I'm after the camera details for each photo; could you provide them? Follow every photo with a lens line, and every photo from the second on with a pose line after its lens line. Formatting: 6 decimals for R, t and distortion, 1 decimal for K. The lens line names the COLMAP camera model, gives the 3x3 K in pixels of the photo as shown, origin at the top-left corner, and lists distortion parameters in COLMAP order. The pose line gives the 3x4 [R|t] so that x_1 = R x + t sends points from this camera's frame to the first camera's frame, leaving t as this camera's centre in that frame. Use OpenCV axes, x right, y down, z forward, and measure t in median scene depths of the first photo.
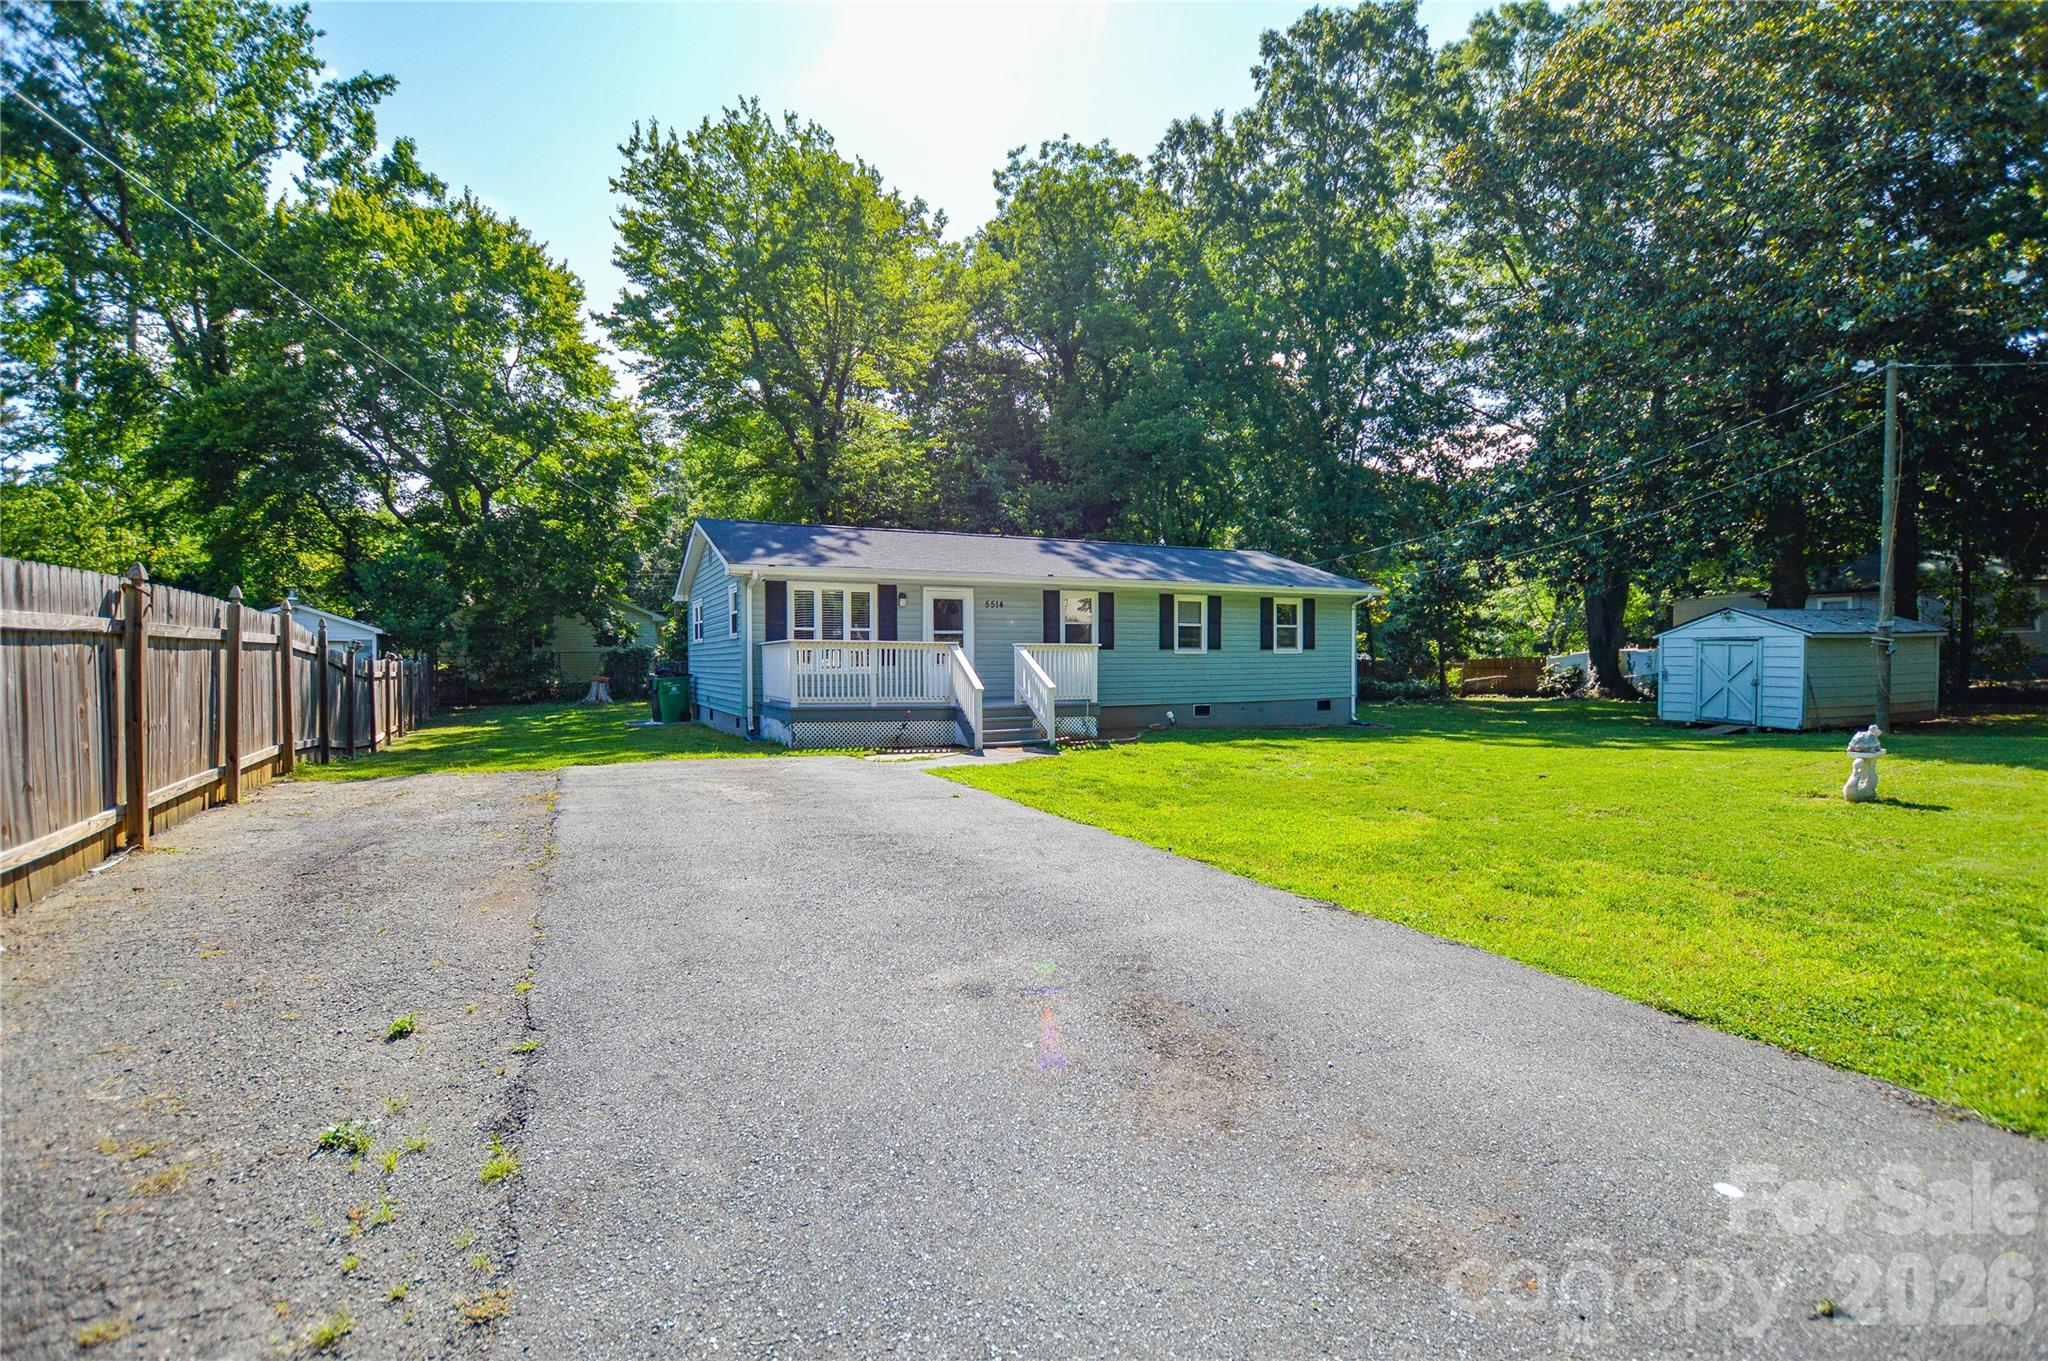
lens RADIAL K [[940.6, 0, 1011.5], [0, 940.6, 682.0], [0, 0, 1]] dist [-0.019006, -0.000021]
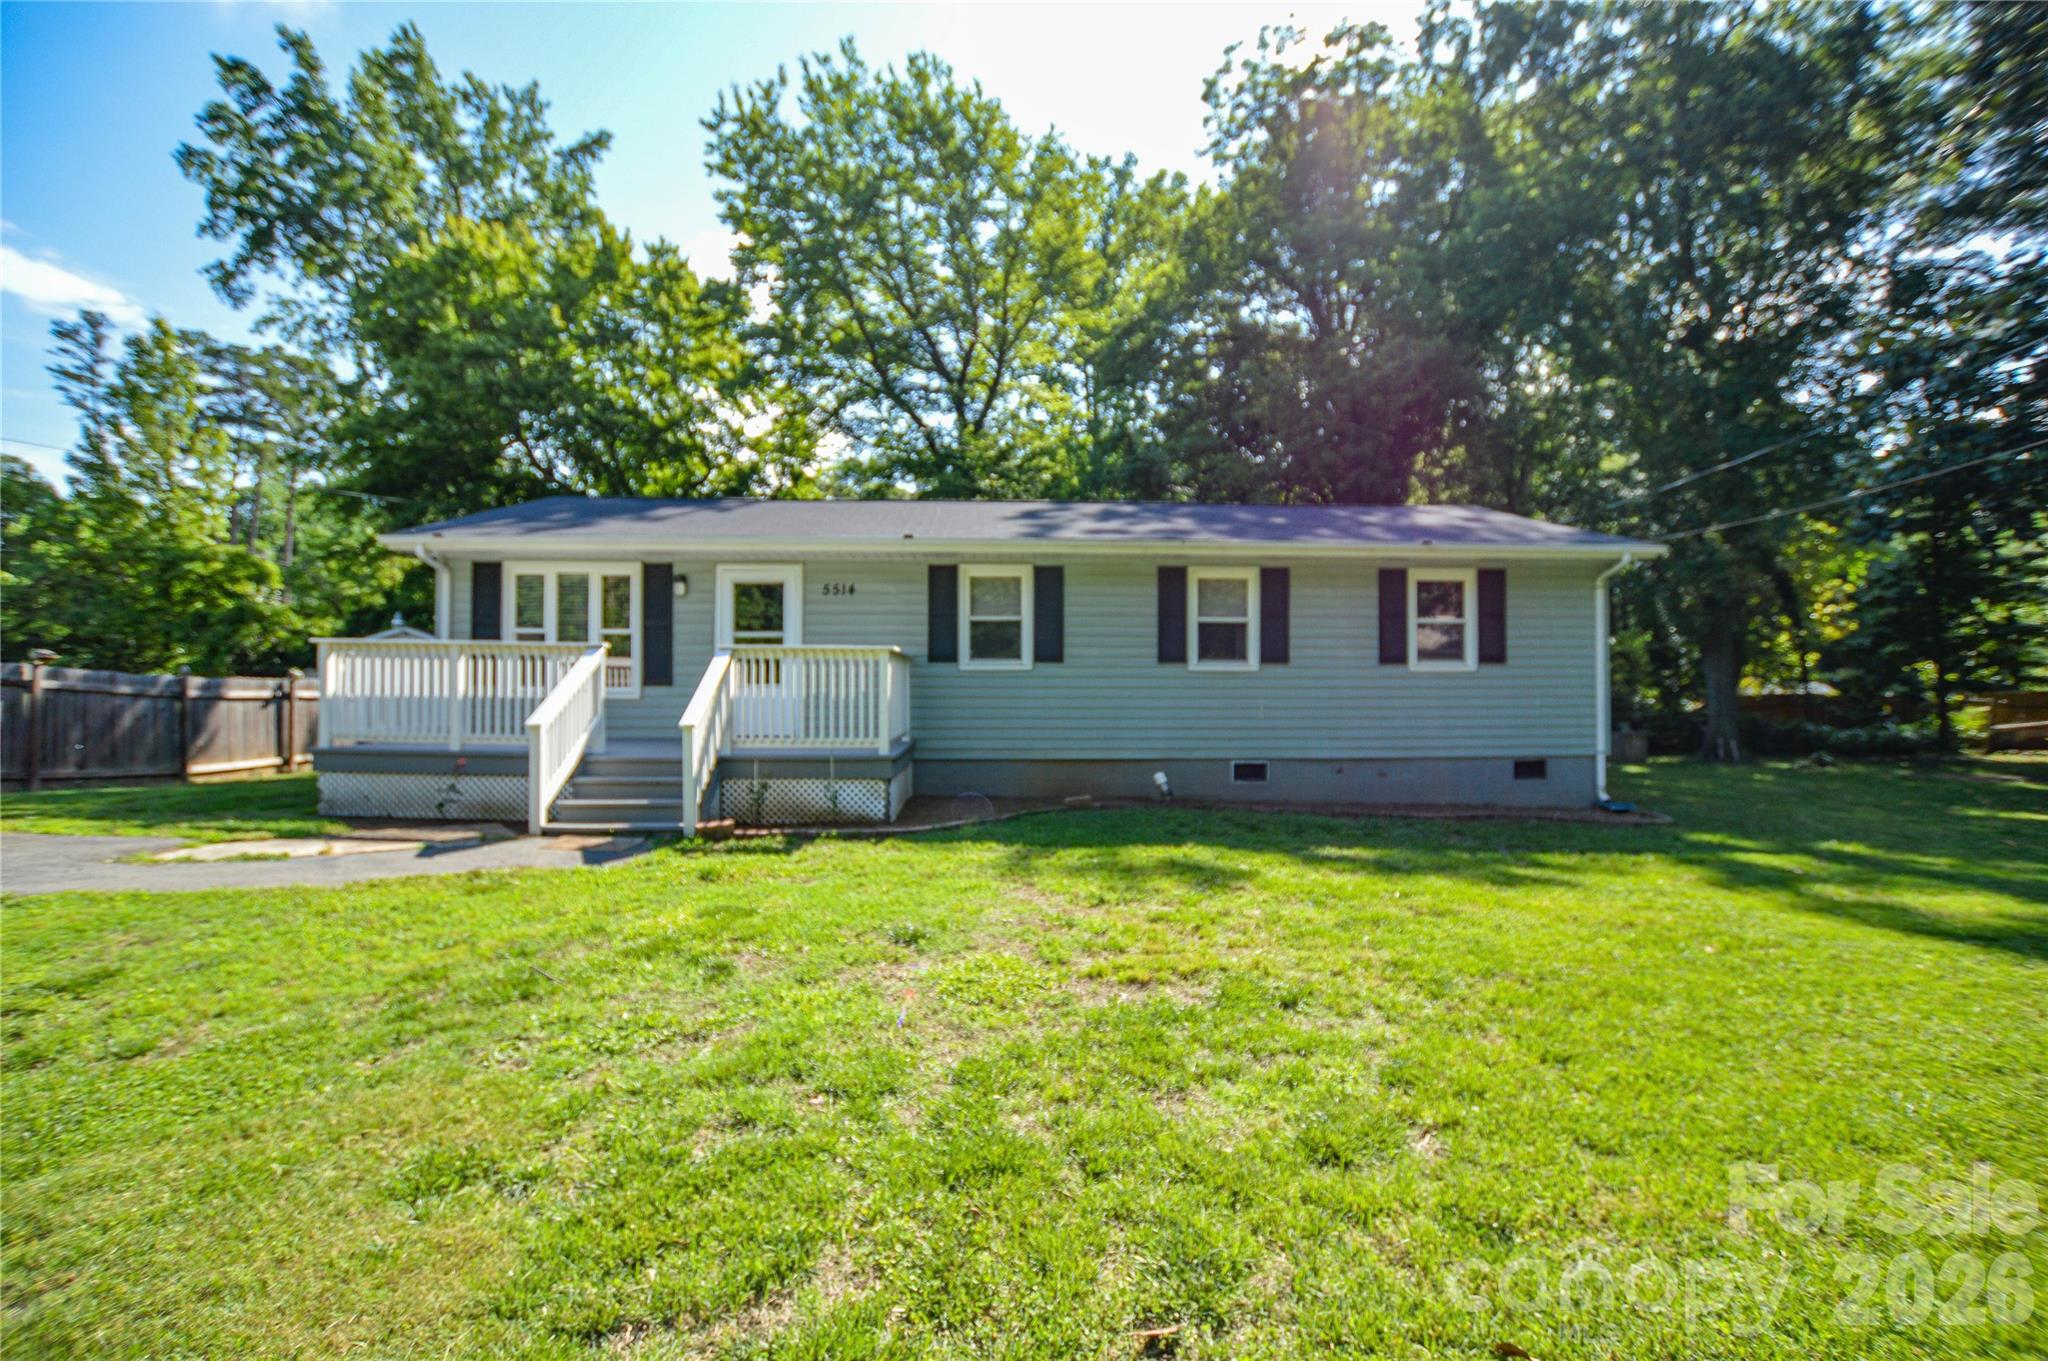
lens RADIAL K [[908.6, 0, 1030.3], [0, 908.6, 686.4], [0, 0, 1]] dist [-0.014390, 0.000138]
pose [[0.915453, 0.002826, -0.402416, 0.298118], [-0.015816, 0.999455, -0.028961, -0.002861], [0.402115, 0.032877, 0.914999, 0.441281]]
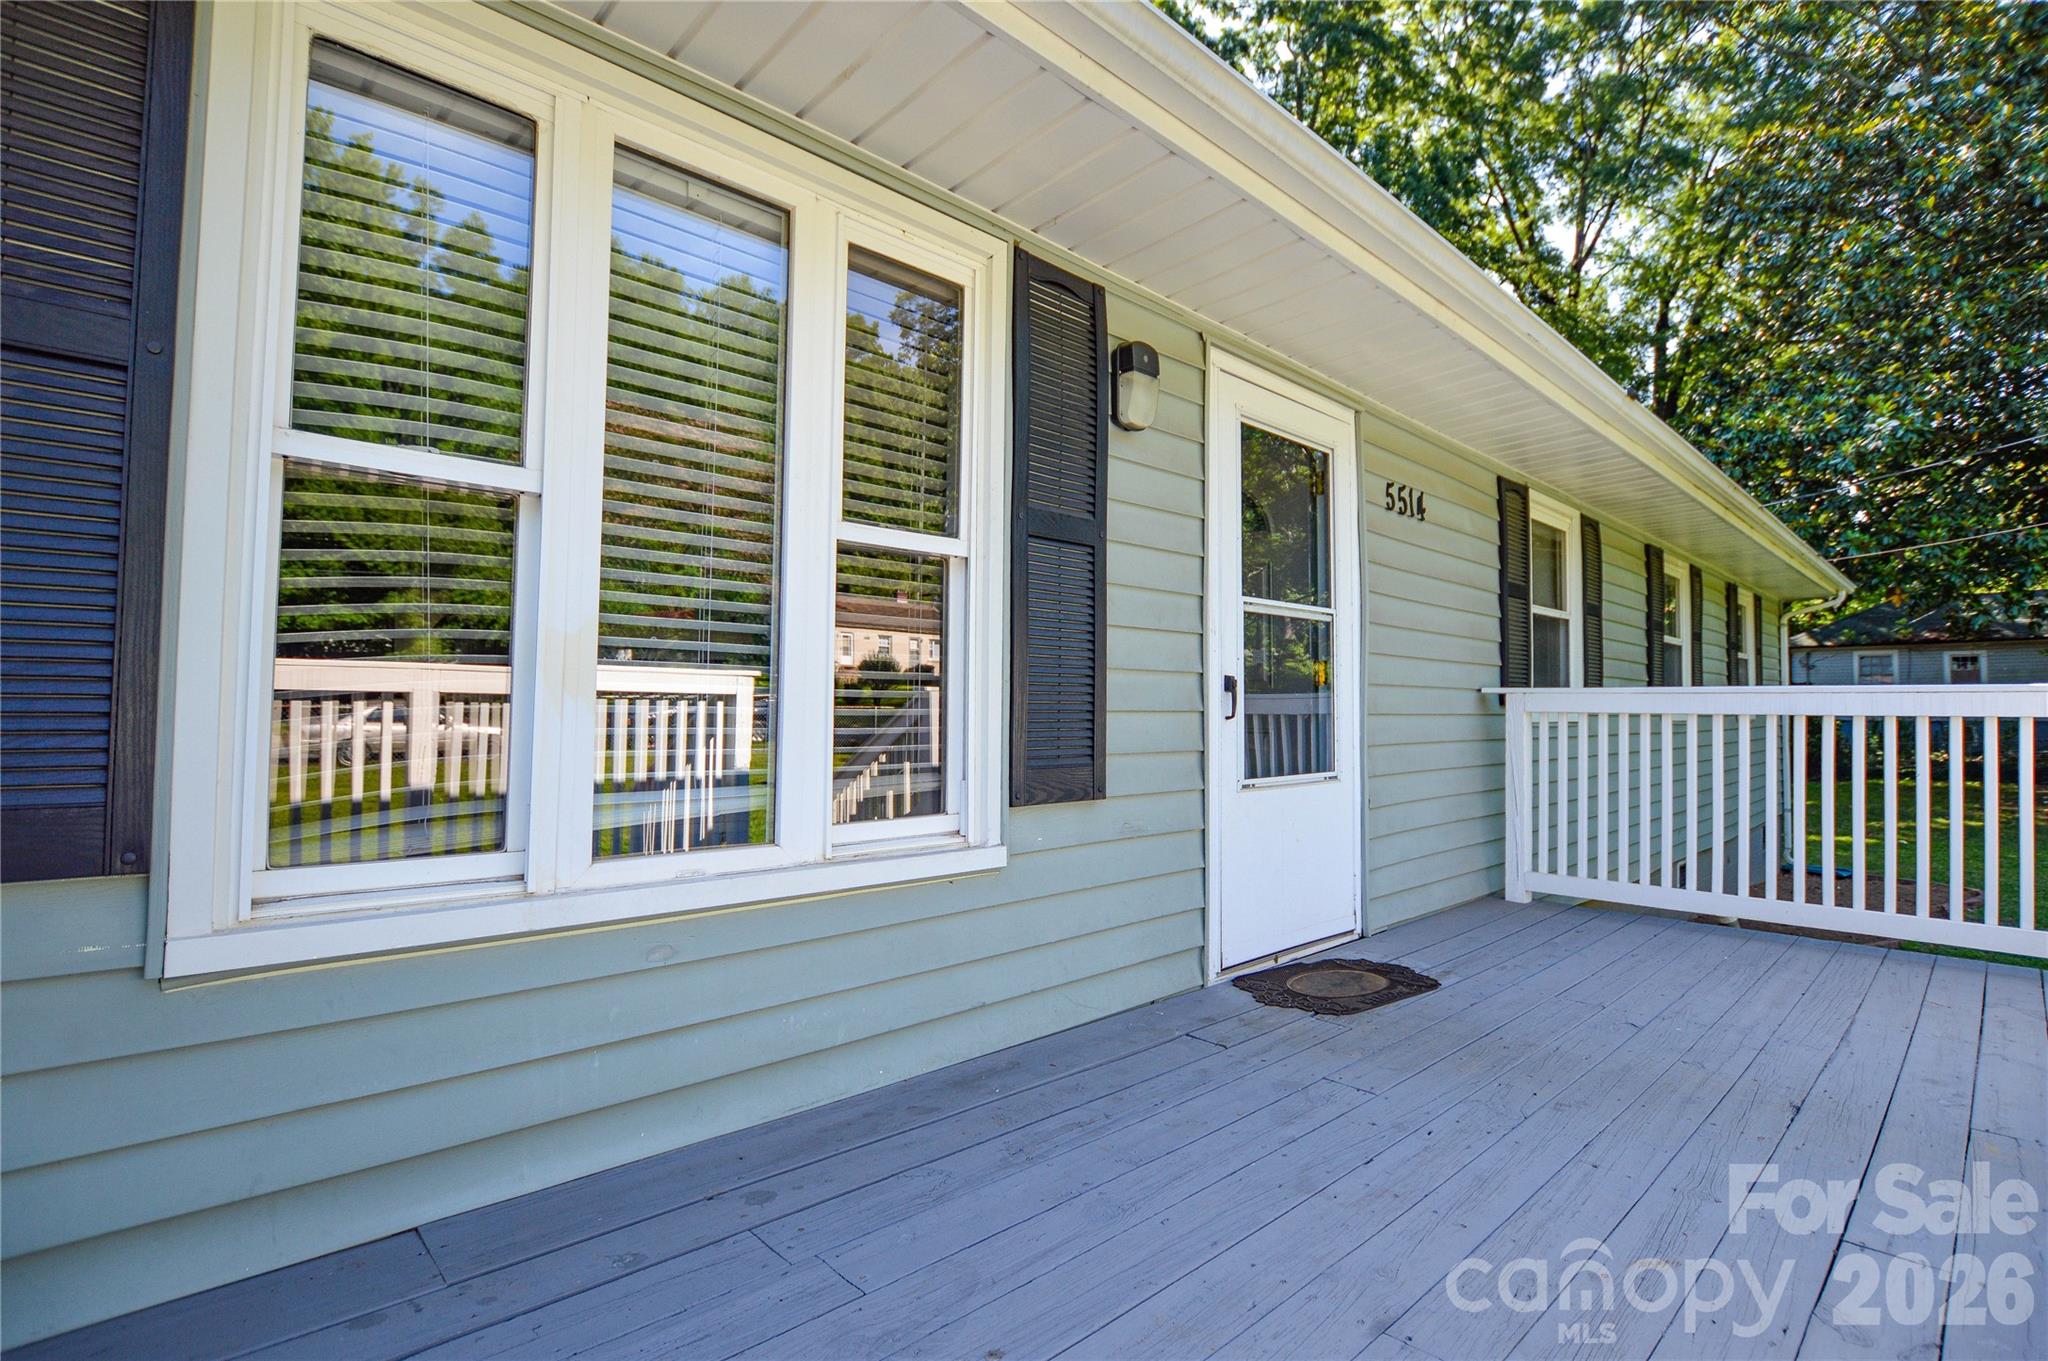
lens RADIAL K [[940.6, 0, 1011.5], [0, 940.6, 682.0], [0, 0, 1]] dist [-0.019006, -0.000021]
pose [[0.961715, 0.000768, 0.274052, -0.149874], [0.020393, 0.997023, -0.074361, -0.022244], [-0.273293, 0.077103, 0.958836, 0.718464]]
